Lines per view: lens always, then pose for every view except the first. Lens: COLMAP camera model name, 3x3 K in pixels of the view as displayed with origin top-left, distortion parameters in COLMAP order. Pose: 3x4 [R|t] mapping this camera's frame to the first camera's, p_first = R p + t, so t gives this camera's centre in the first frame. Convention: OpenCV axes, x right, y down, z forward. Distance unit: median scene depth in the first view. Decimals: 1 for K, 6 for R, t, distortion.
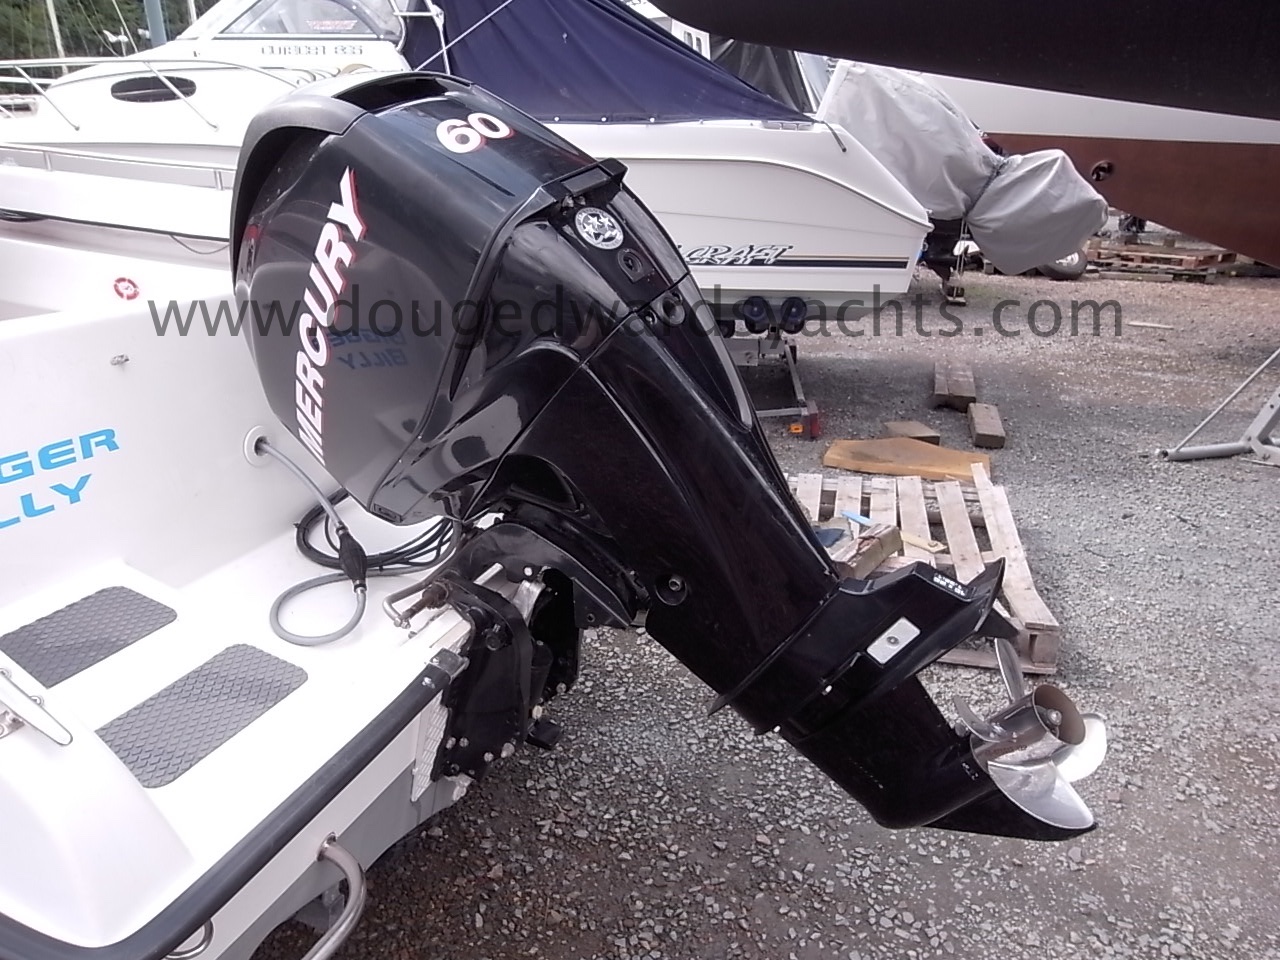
lens RADIAL K [[891.2, 0, 629.2], [0, 891.2, 483.3], [0, 0, 1]] dist [-0.060899, 0.044640]
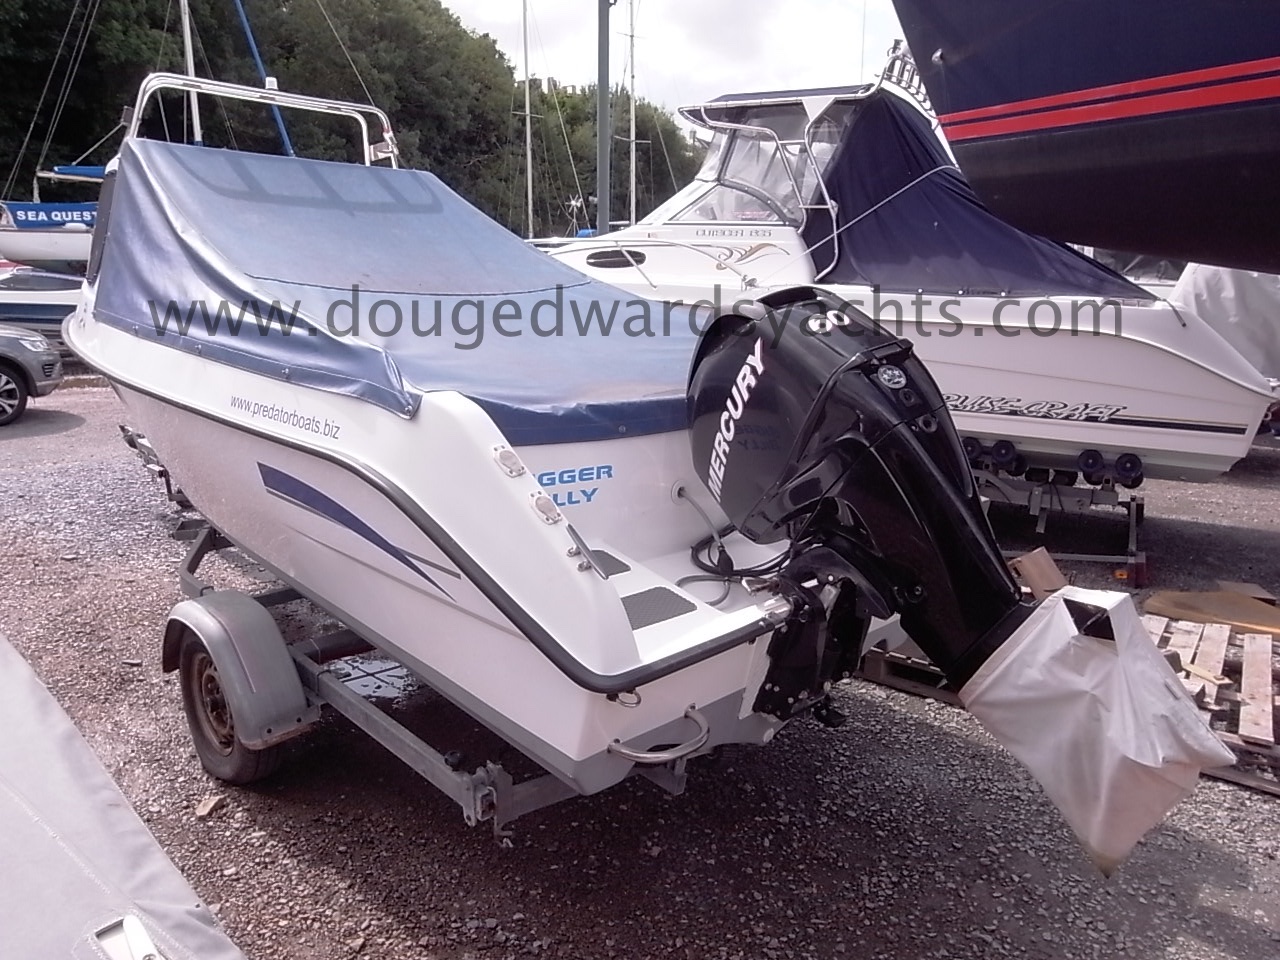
lens RADIAL K [[904.6, 0, 635.1], [0, 904.6, 476.8], [0, 0, 1]] dist [-0.072660, 0.054931]
pose [[0.917672, 0.099408, -0.384703, 0.121632], [-0.161524, 0.977920, -0.132601, 0.136282], [0.363027, 0.183823, 0.913466, -0.469781]]
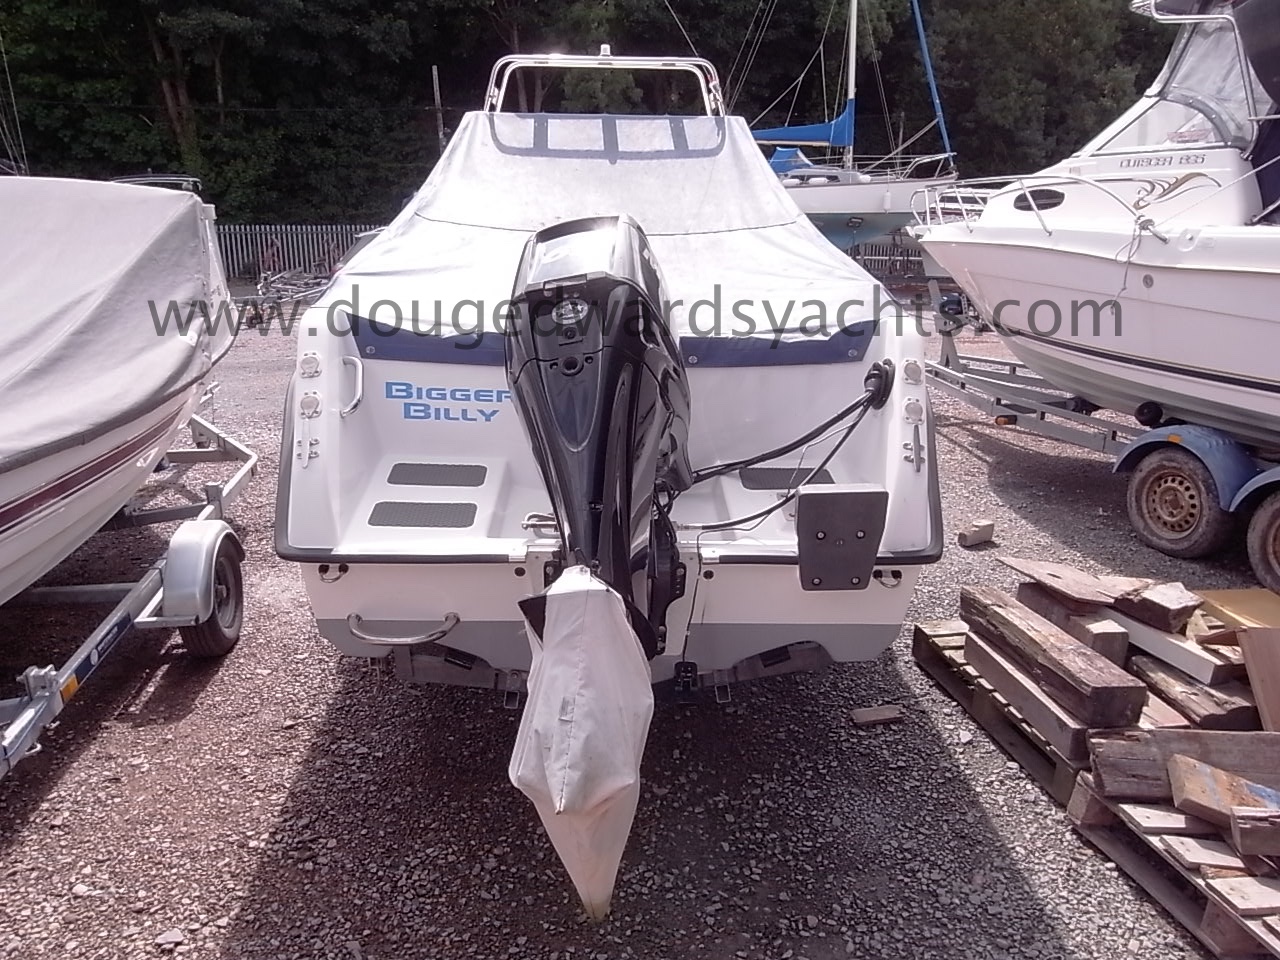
lens RADIAL K [[904.6, 0, 635.1], [0, 904.6, 476.8], [0, 0, 1]] dist [-0.072660, 0.054931]
pose [[0.407857, 0.245798, -0.879338, 0.893411], [-0.338149, 0.935263, 0.104589, -0.125231], [0.848120, 0.254689, 0.464570, 0.234782]]
